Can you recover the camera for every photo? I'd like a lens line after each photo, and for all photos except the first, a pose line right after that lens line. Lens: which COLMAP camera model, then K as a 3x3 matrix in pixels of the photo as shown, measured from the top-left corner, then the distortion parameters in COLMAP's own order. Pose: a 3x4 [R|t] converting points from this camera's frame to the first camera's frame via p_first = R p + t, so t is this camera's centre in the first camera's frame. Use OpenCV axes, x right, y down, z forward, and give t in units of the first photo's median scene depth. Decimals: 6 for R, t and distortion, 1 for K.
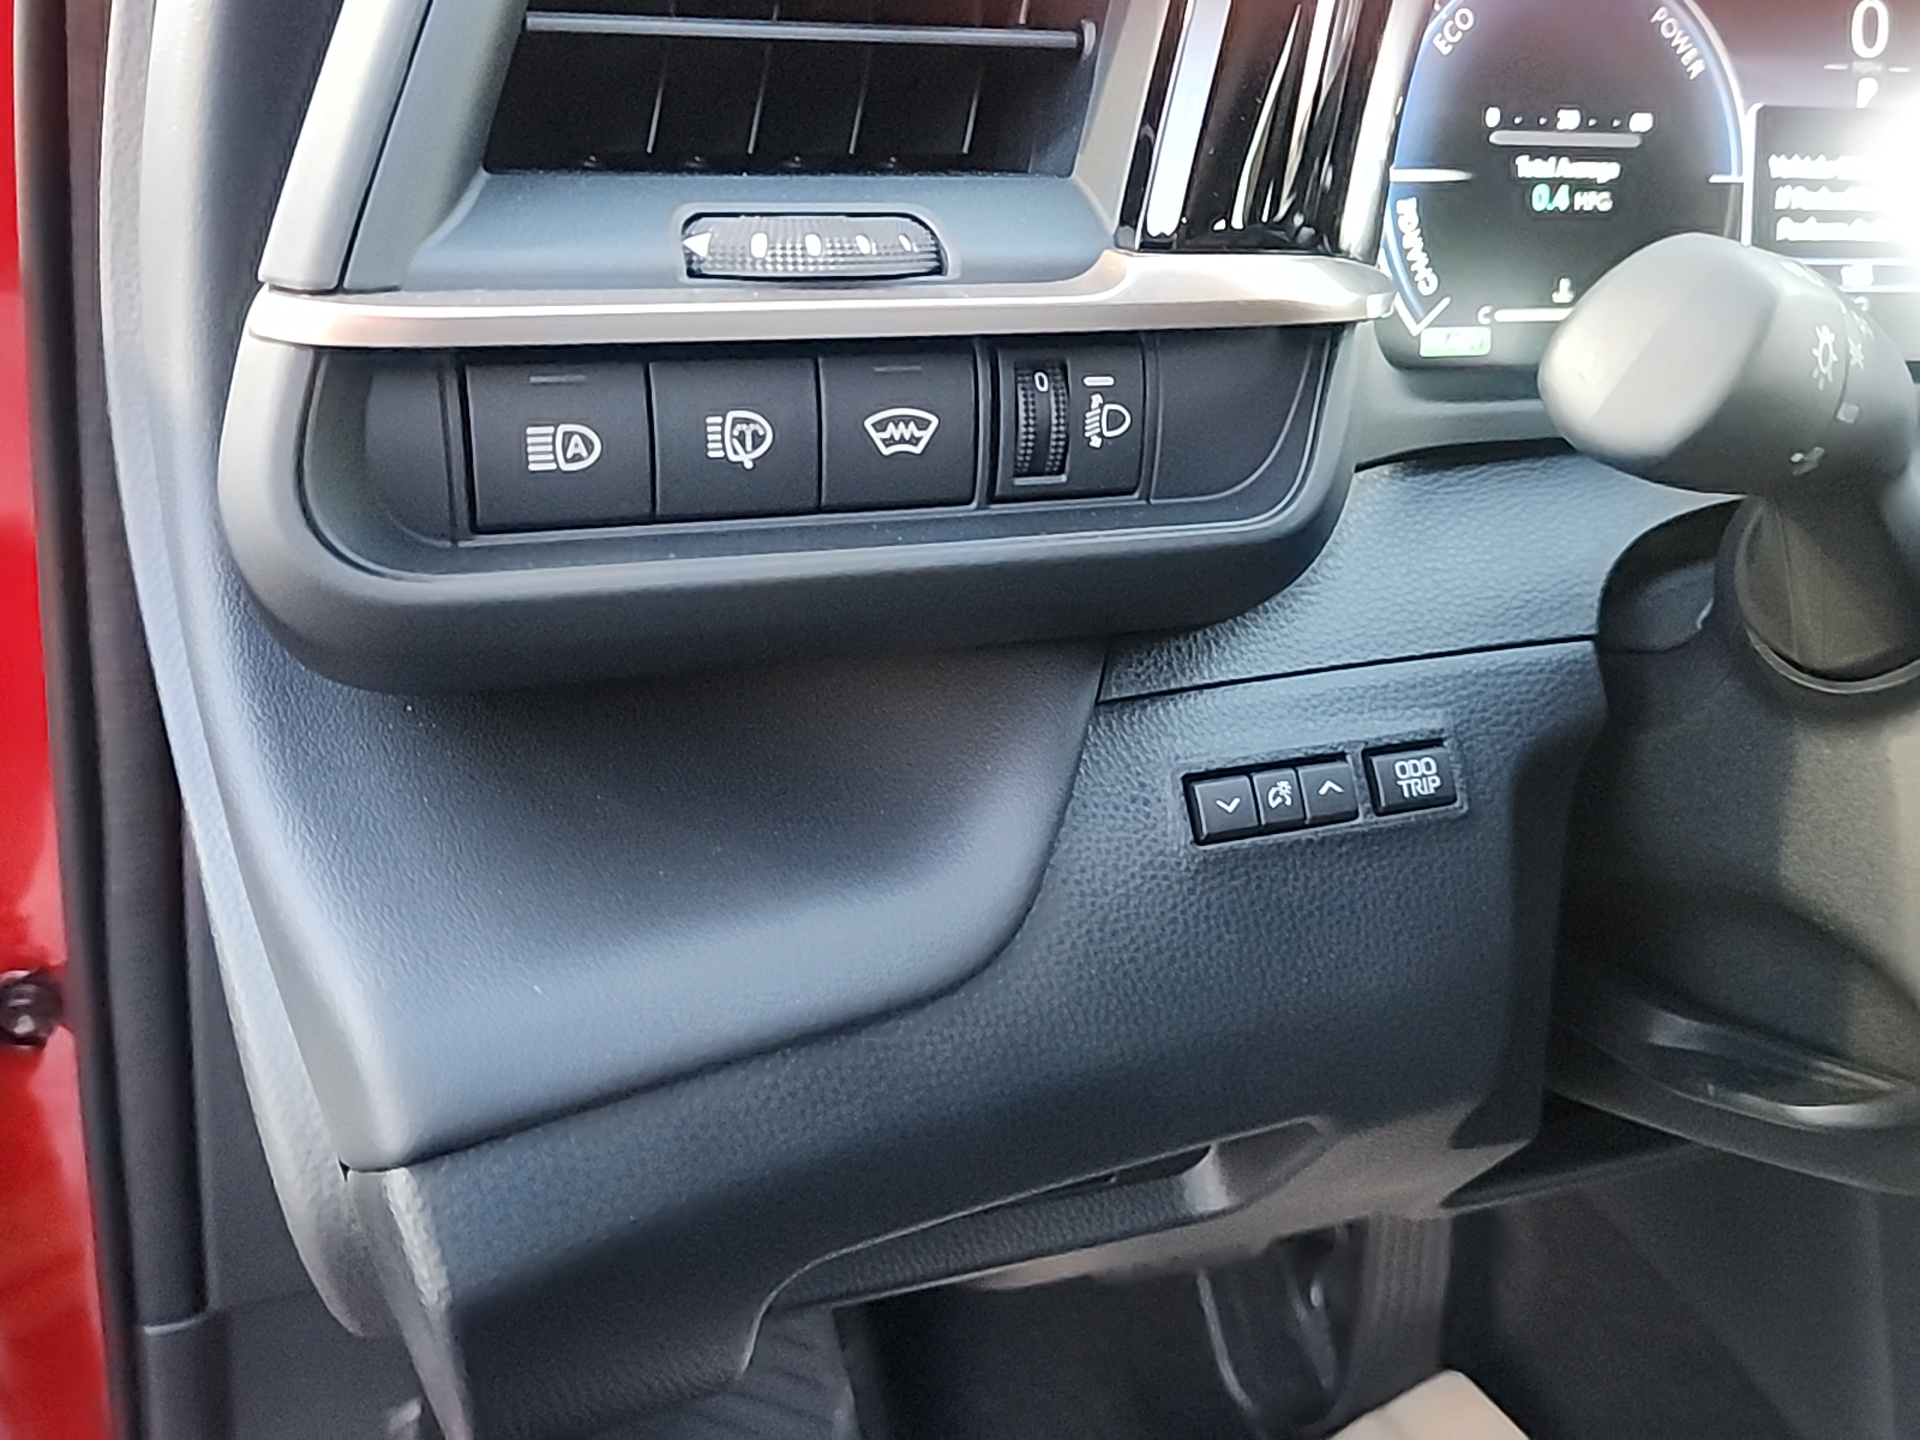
lens RADIAL K [[1809.6, 0, 966.2], [0, 1809.6, 714.5], [0, 0, 1]] dist [0.037774, -0.091176]
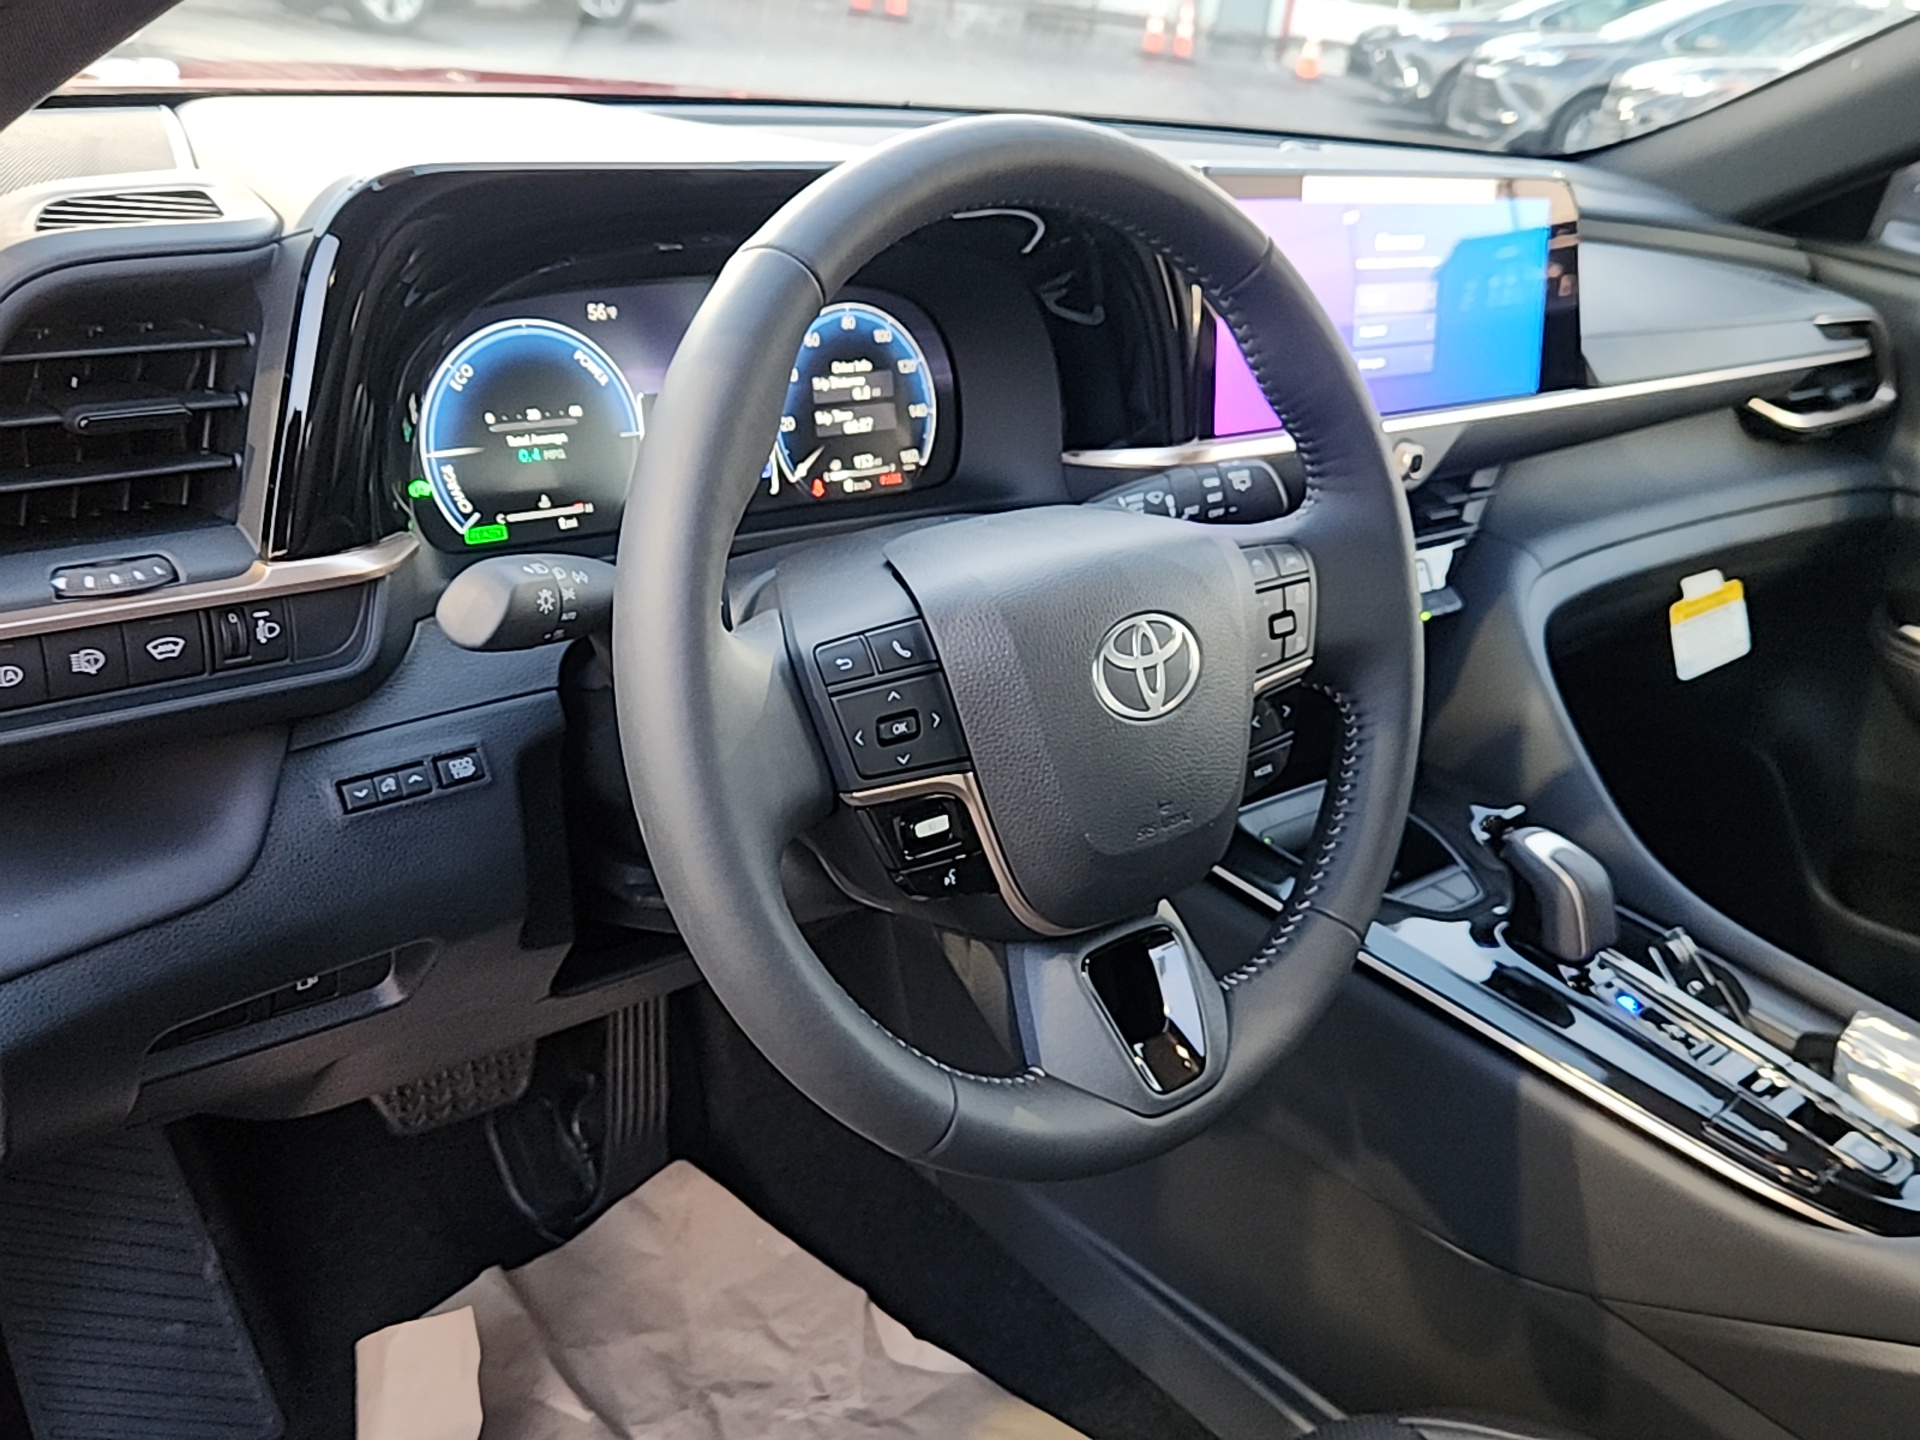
lens RADIAL K [[1809.6, 0, 1050.8], [0, 1809.6, 704.3], [0, 0, 1]] dist [0.037774, -0.091176]
pose [[0.917724, -0.106046, 0.382802, 0.080700], [0.099133, 0.994356, 0.037801, -0.050715], [-0.384650, 0.003258, 0.923057, -1.193371]]
